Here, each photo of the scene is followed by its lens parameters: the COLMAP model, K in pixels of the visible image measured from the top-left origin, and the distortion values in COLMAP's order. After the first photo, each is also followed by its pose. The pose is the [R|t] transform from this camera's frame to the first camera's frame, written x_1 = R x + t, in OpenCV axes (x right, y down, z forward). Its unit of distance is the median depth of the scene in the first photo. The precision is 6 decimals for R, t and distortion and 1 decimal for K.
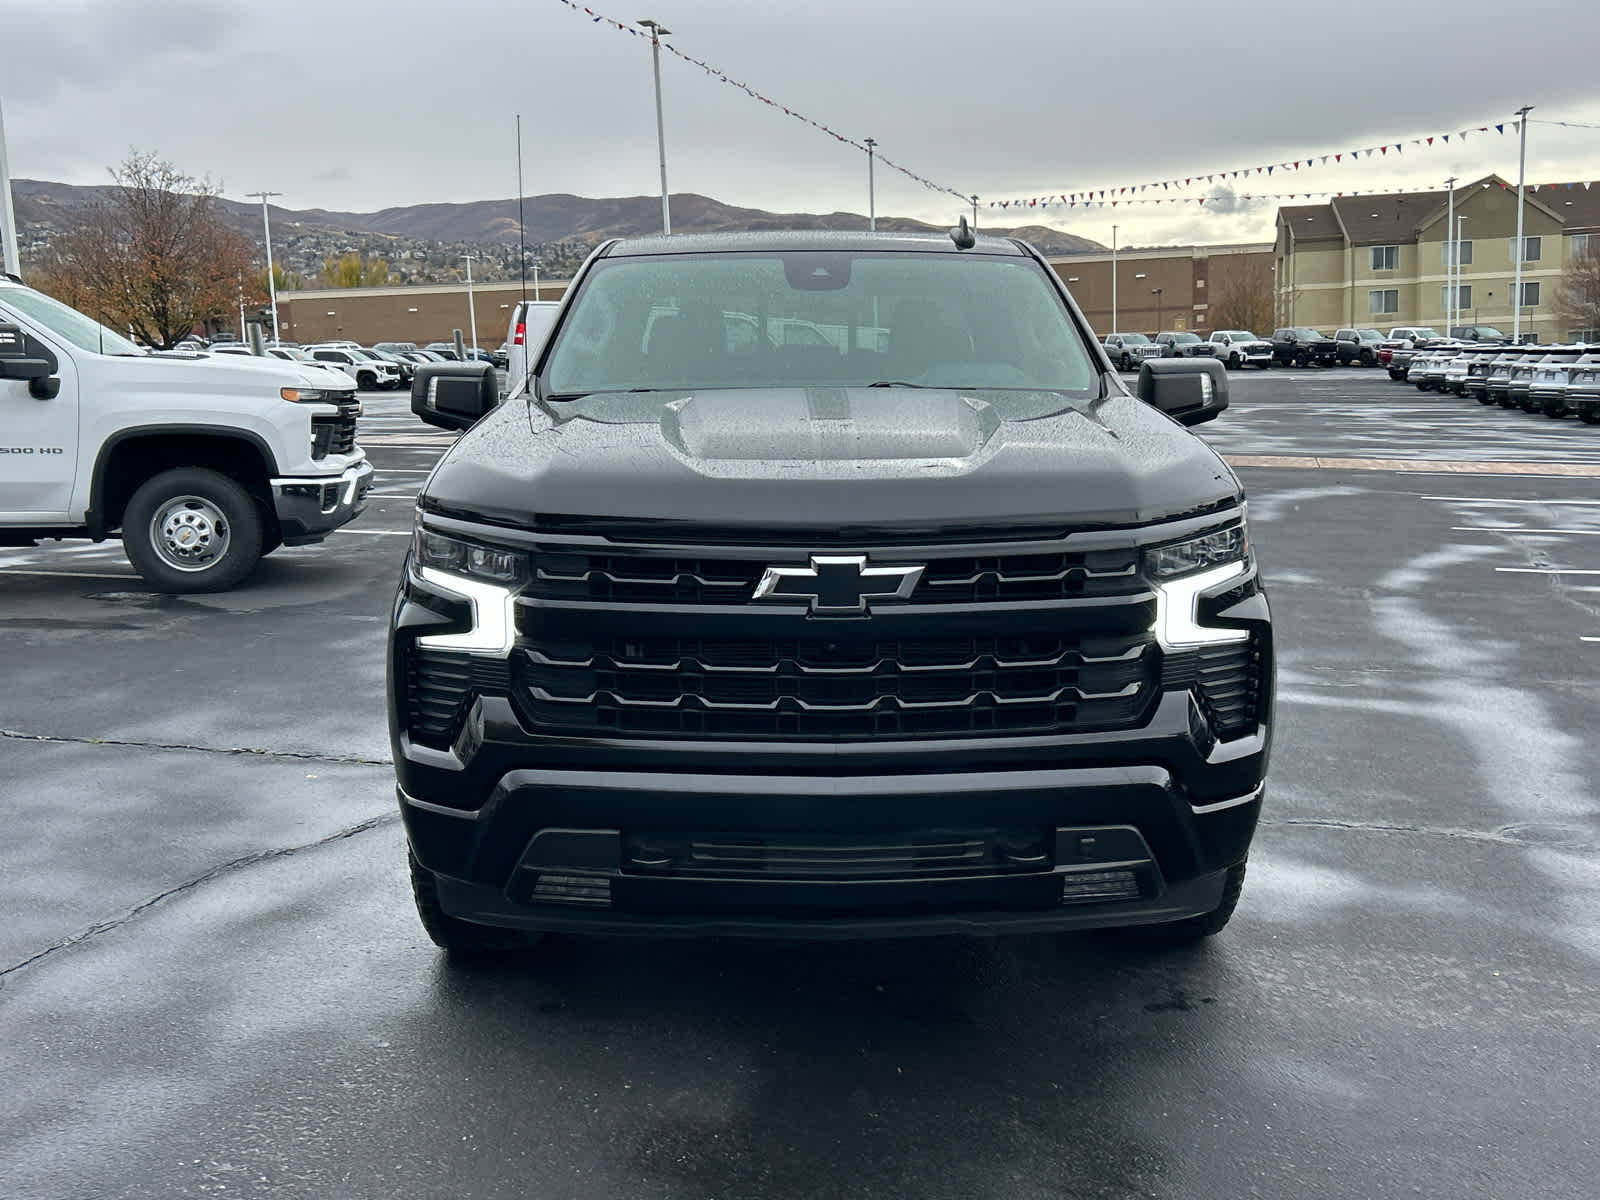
lens RADIAL K [[1586.1, 0, 800.0], [0, 1586.1, 600.0], [0, 0, 1]] dist [0.119007, -0.202662]
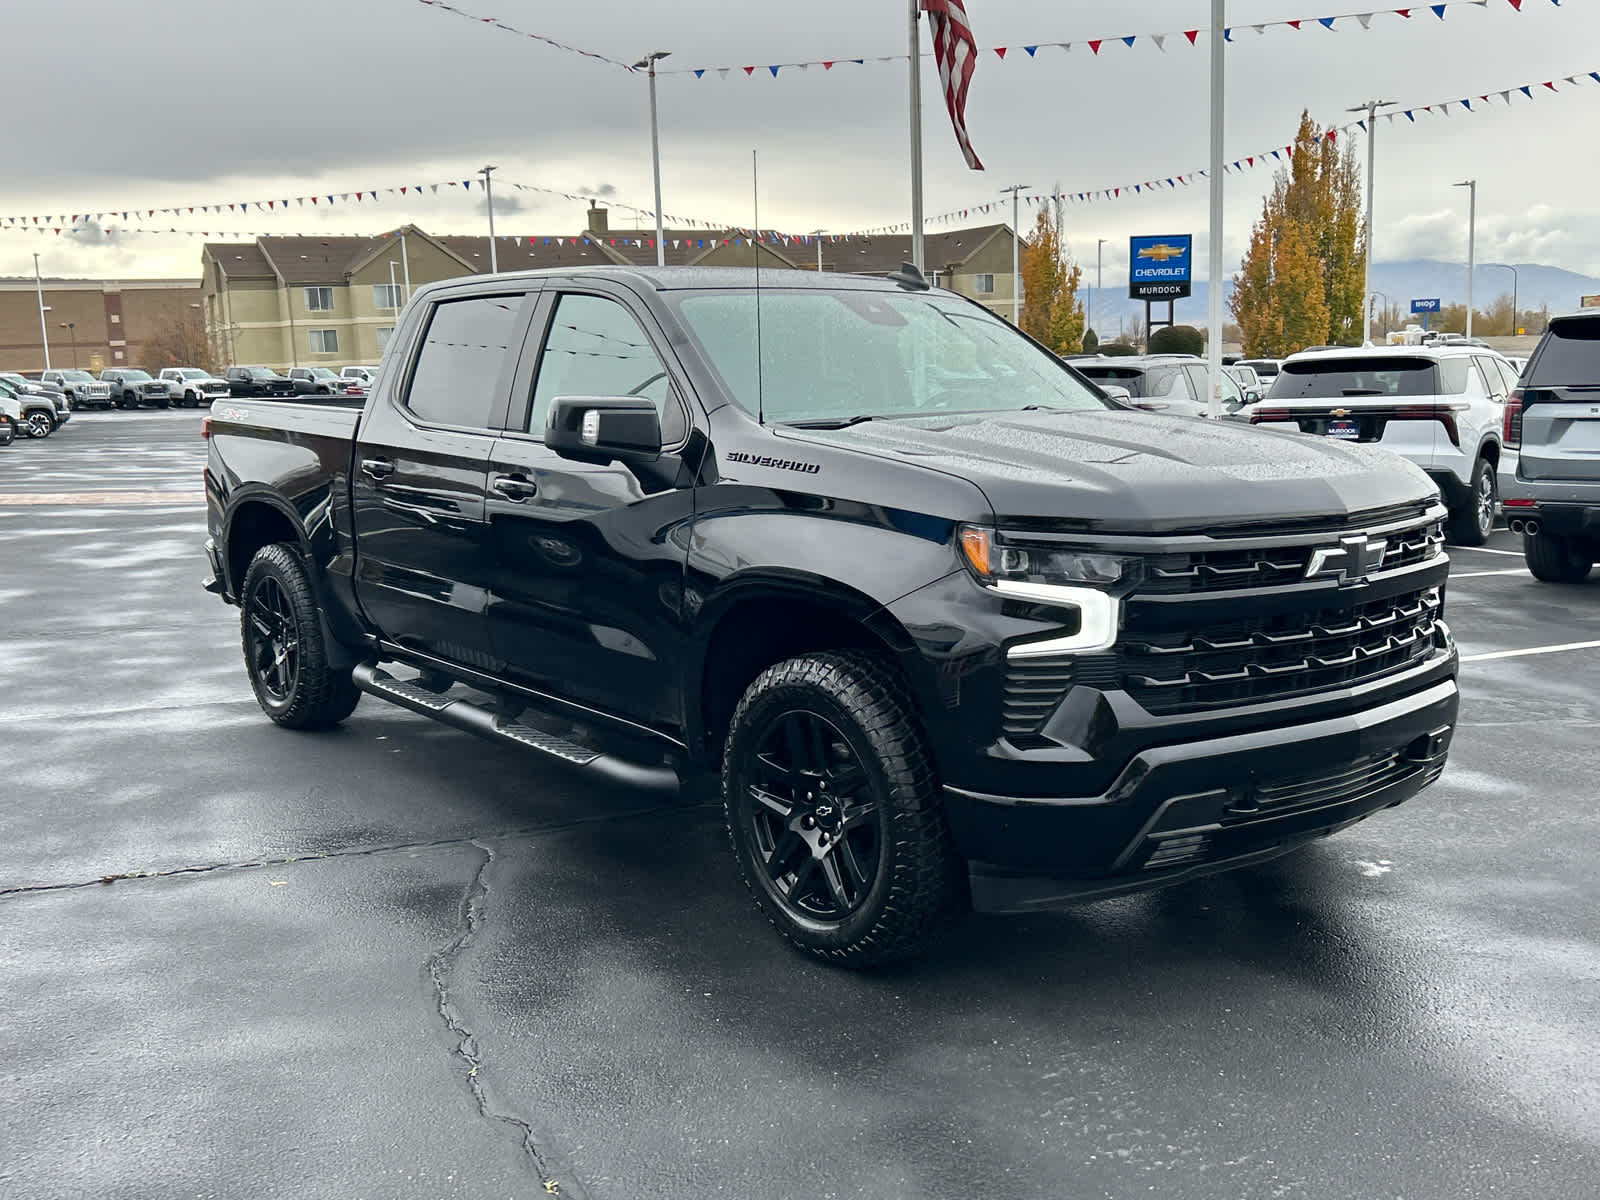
lens RADIAL K [[1586.1, 0, 800.0], [0, 1586.1, 600.0], [0, 0, 1]] dist [0.119007, -0.202662]
pose [[0.791203, -0.091328, 0.604696, -0.974883], [0.105357, 0.994358, 0.012326, -0.035744], [-0.602410, 0.053957, 0.796361, 0.232761]]
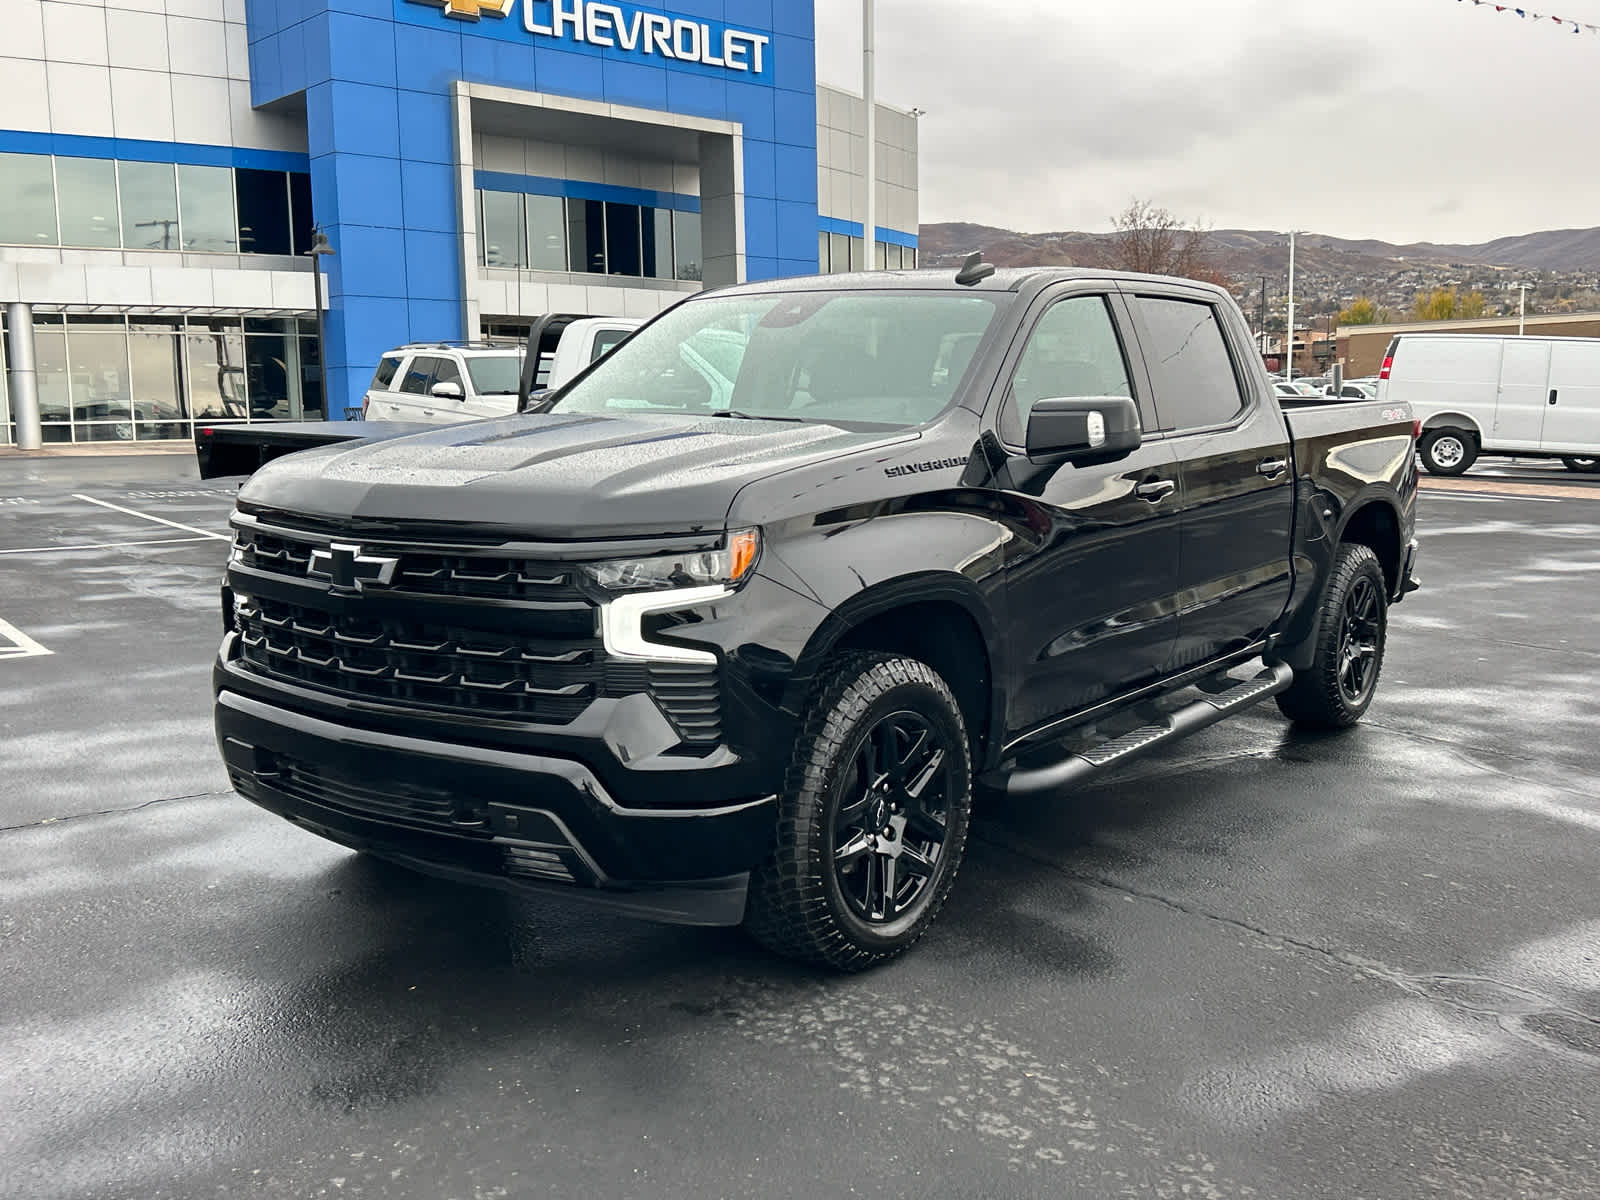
lens RADIAL K [[1583.0, 0, 800.0], [0, 1583.0, 600.0], [0, 0, 1]] dist [0.123043, -0.249783]
pose [[0.796943, 0.095337, -0.596484, 0.928559], [-0.107892, 0.994053, 0.014729, -0.036504], [0.594341, 0.052618, 0.802490, 0.202553]]
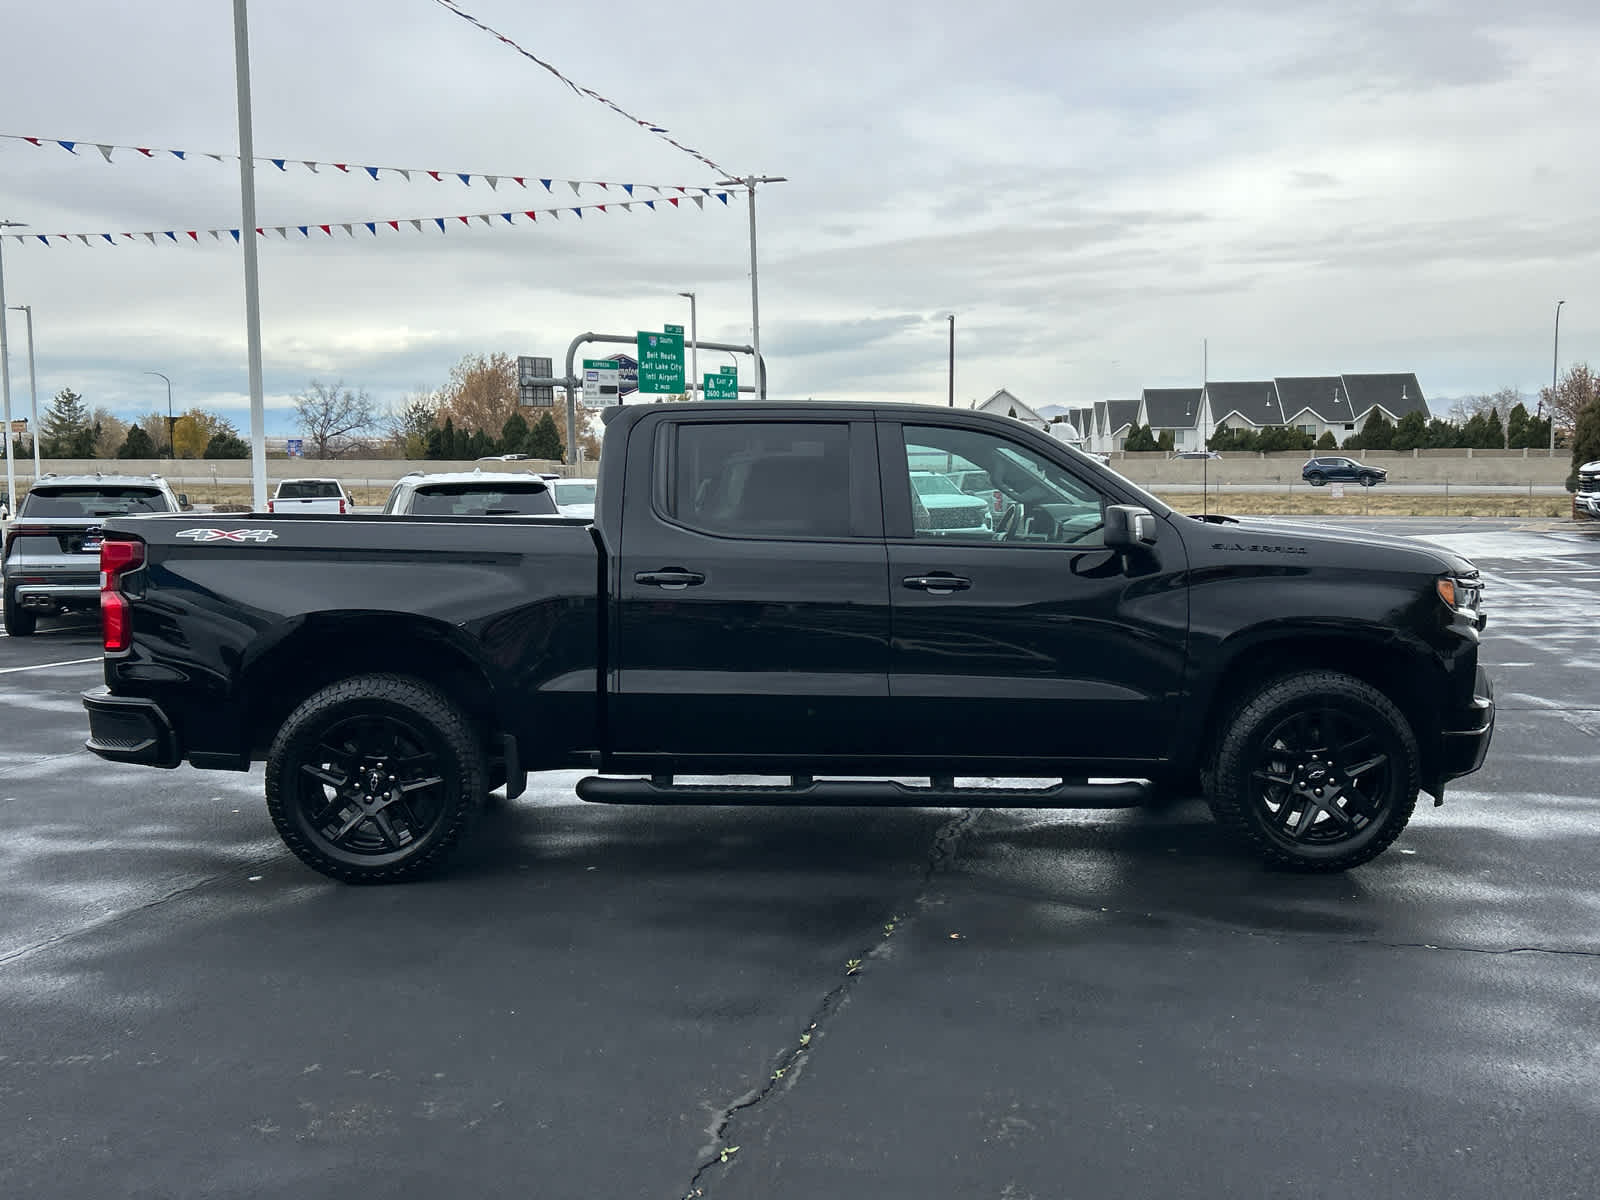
lens RADIAL K [[1592.7, 0, 796.6], [0, 1592.7, 629.8], [0, 0, 1]] dist [0.114214, -0.208028]
pose [[-0.027504, -0.086822, 0.995844, -2.056142], [0.162295, 0.982615, 0.090151, -0.286621], [-0.986359, 0.164100, -0.012935, 1.765209]]
